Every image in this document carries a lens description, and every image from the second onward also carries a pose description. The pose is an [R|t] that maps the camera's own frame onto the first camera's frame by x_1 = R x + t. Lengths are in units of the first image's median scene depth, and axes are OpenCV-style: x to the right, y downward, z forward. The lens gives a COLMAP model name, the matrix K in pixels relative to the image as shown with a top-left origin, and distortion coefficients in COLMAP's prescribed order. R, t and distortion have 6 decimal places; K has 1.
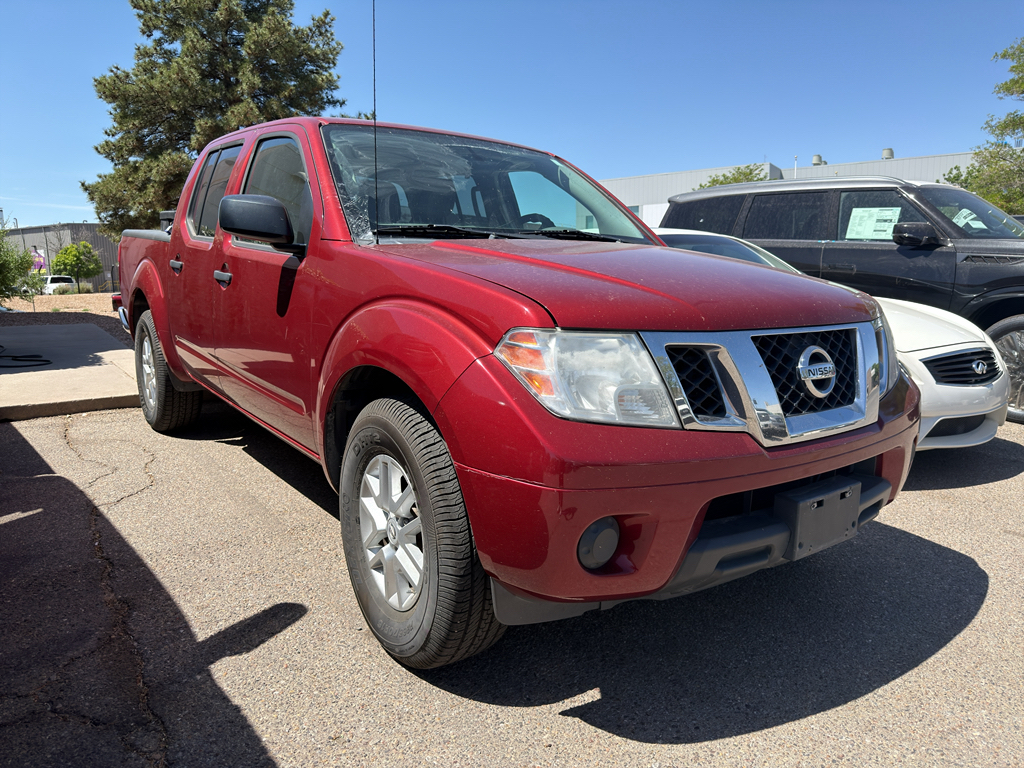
lens RADIAL K [[739.1, 0, 522.0], [0, 739.1, 386.8], [0, 0, 1]] dist [0.043780, -0.057808]
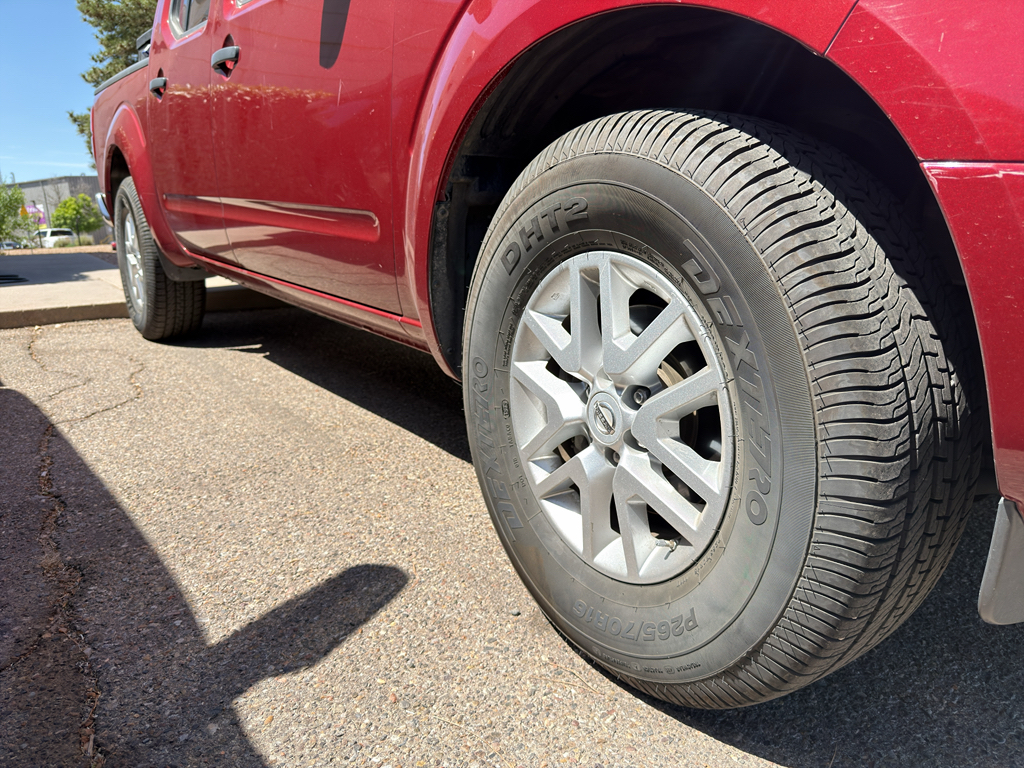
lens RADIAL K [[739.1, 0, 522.0], [0, 739.1, 386.8], [0, 0, 1]] dist [0.043780, -0.057808]
pose [[0.999759, -0.019015, -0.010929, -0.152603], [0.019701, 0.997590, 0.066525, 0.098106], [0.009638, -0.066724, 0.997725, 0.363248]]
